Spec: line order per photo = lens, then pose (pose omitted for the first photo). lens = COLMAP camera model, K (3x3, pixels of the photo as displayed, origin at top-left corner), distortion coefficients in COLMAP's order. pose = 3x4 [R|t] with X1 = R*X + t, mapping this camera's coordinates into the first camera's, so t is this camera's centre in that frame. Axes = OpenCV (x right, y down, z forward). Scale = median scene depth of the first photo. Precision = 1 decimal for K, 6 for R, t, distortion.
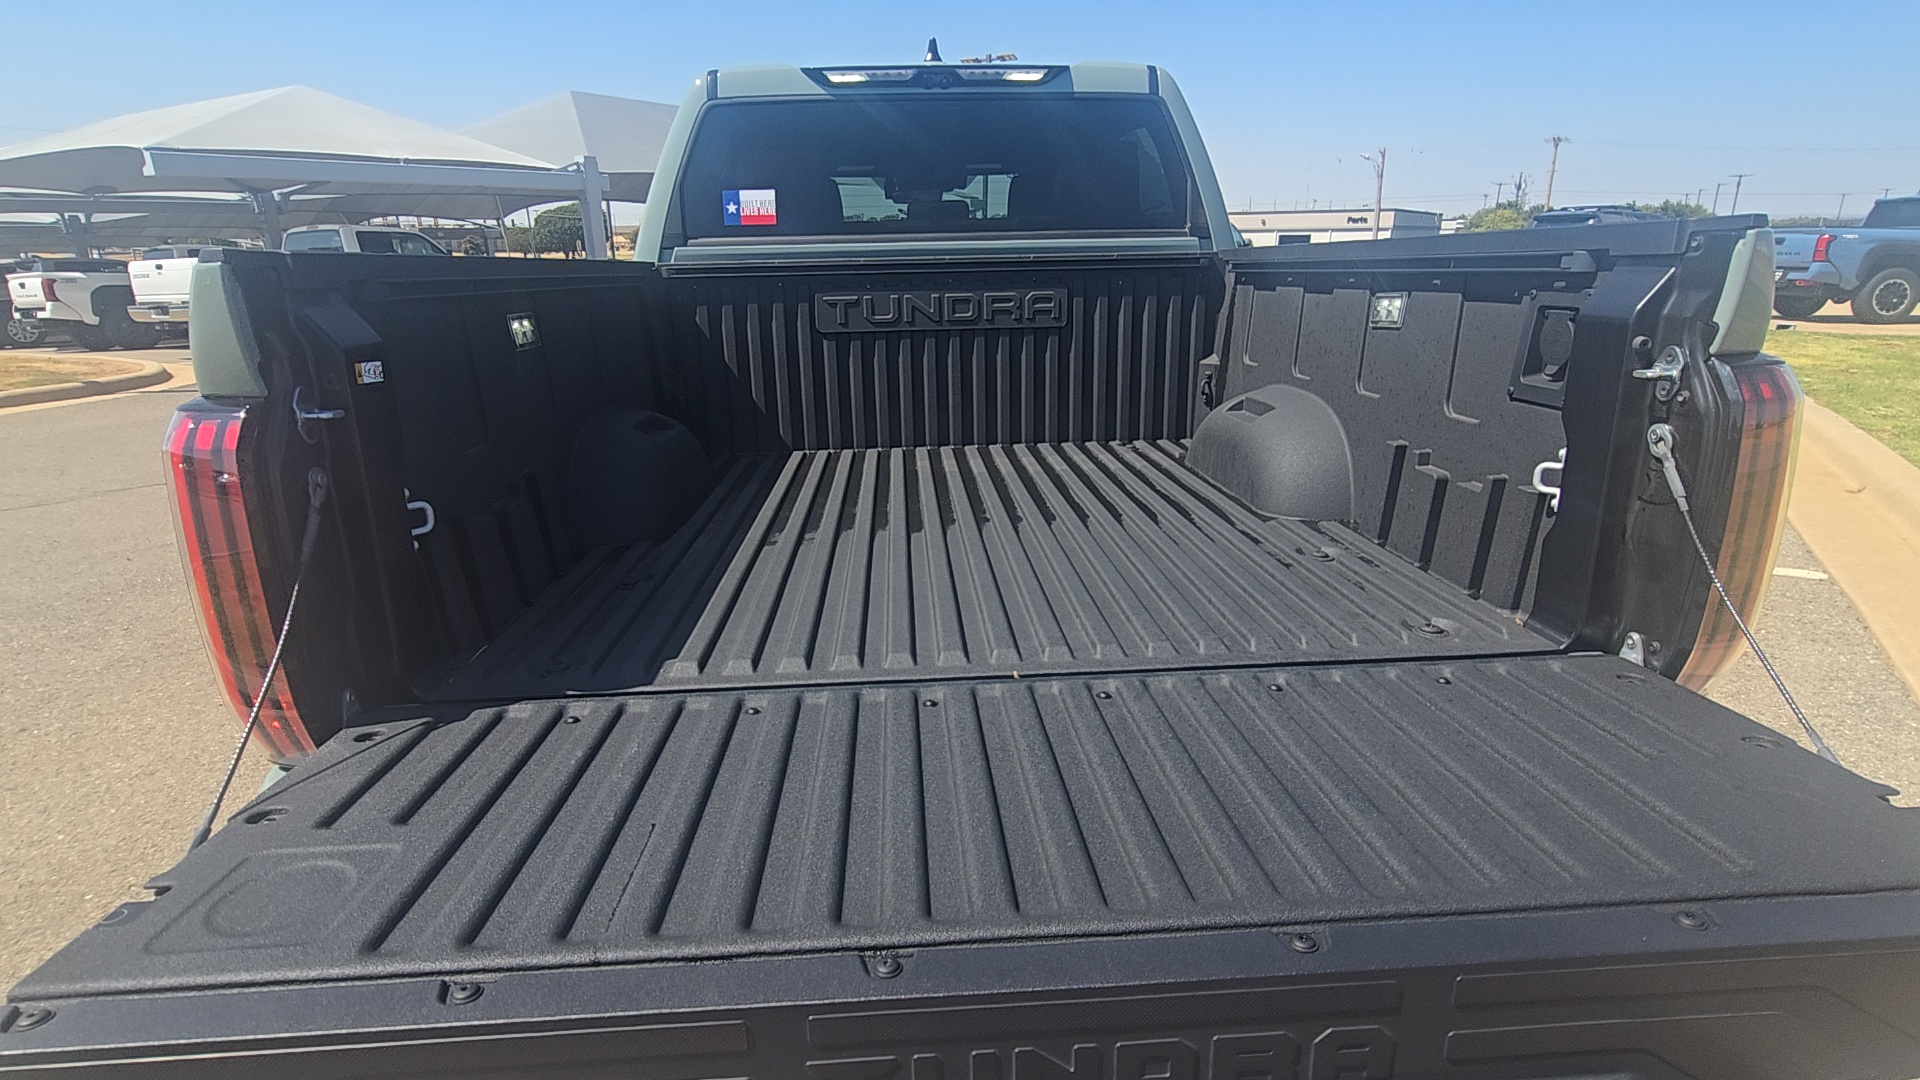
lens RADIAL K [[973.8, 0, 949.7], [0, 973.8, 542.3], [0, 0, 1]] dist [0.000672, -0.001442]
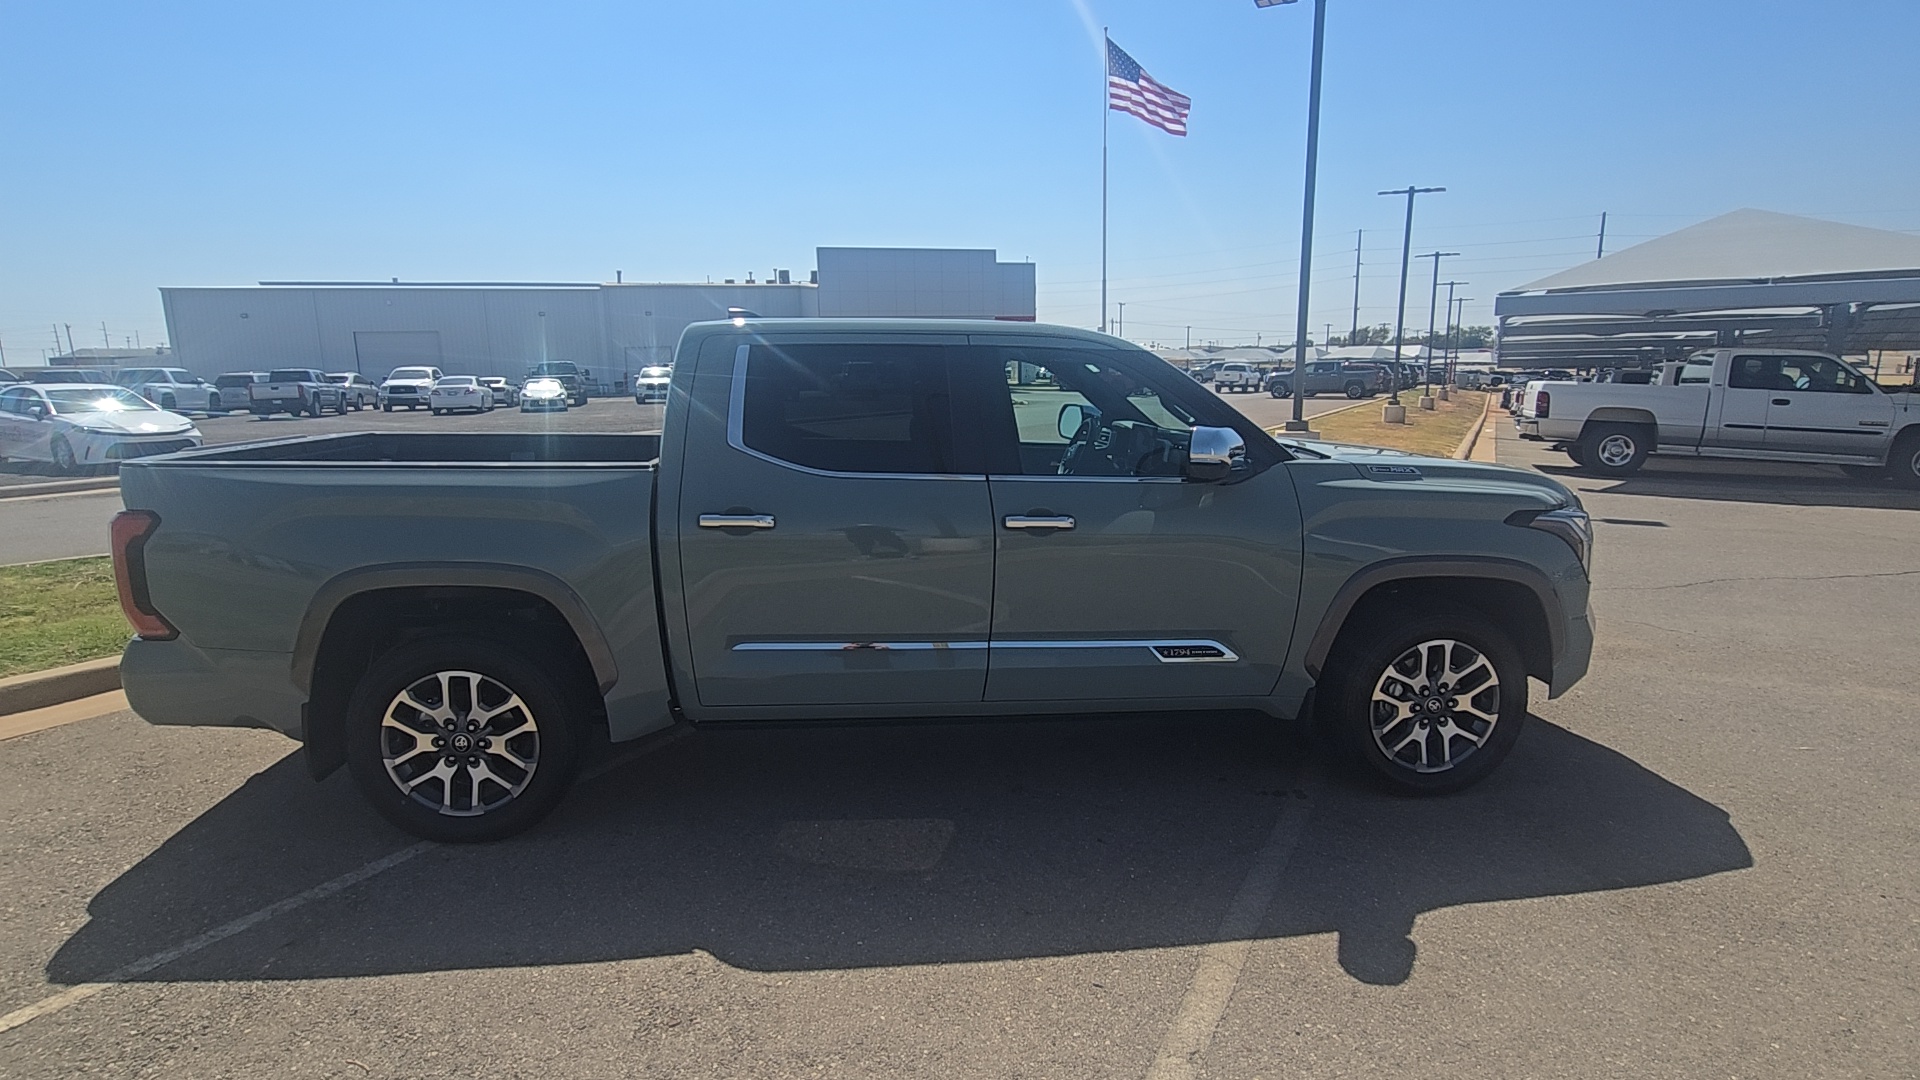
lens RADIAL K [[973.8, 0, 959.1], [0, 973.8, 549.5], [0, 0, 1]] dist [0.000672, -0.001442]
pose [[0.051658, 0.201747, -0.978075, 0.265182], [-0.284017, 0.941908, 0.179286, -0.091146], [0.957427, 0.268528, 0.105957, 0.217523]]
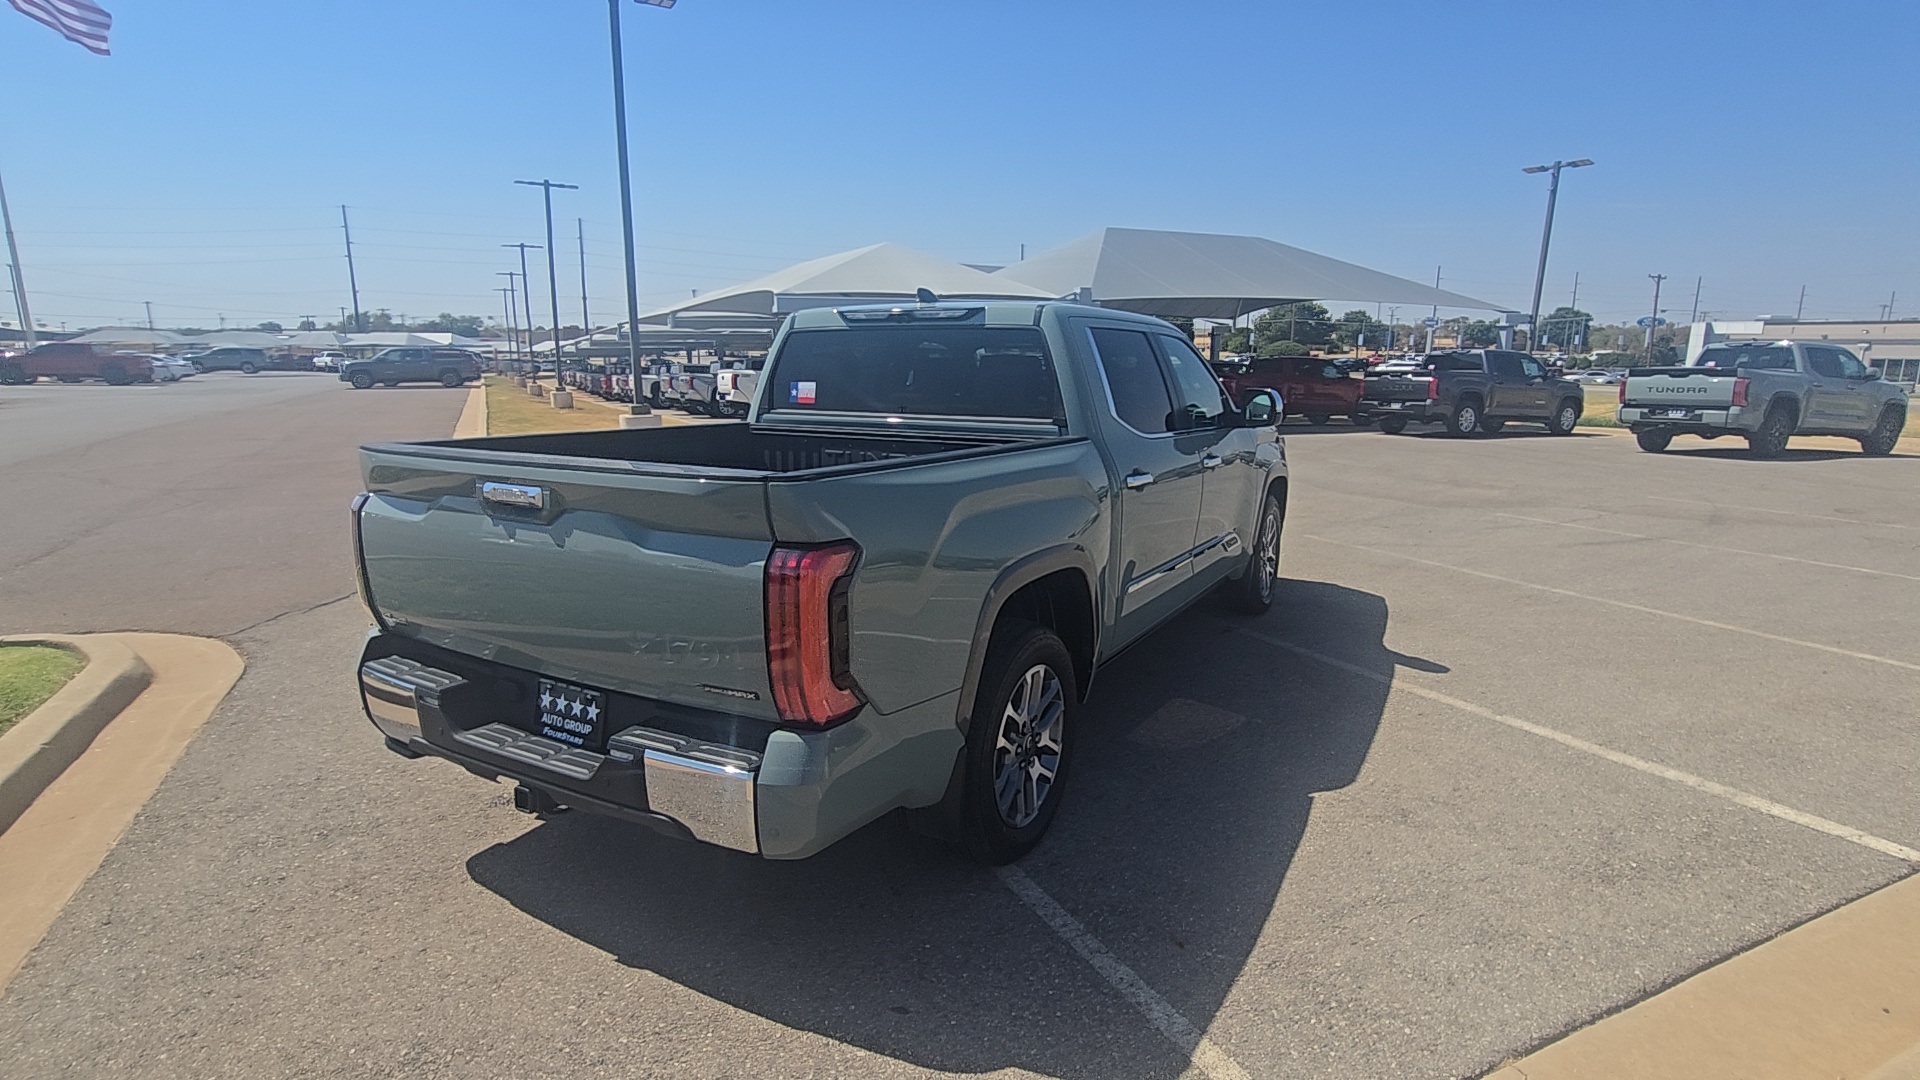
lens RADIAL K [[973.8, 0, 951.6], [0, 973.8, 540.2], [0, 0, 1]] dist [0.000672, -0.001442]
pose [[0.838805, 0.122267, -0.530525, 0.150403], [-0.174091, 0.983530, -0.048584, -0.011098], [0.515848, 0.133112, 0.846276, -0.035926]]
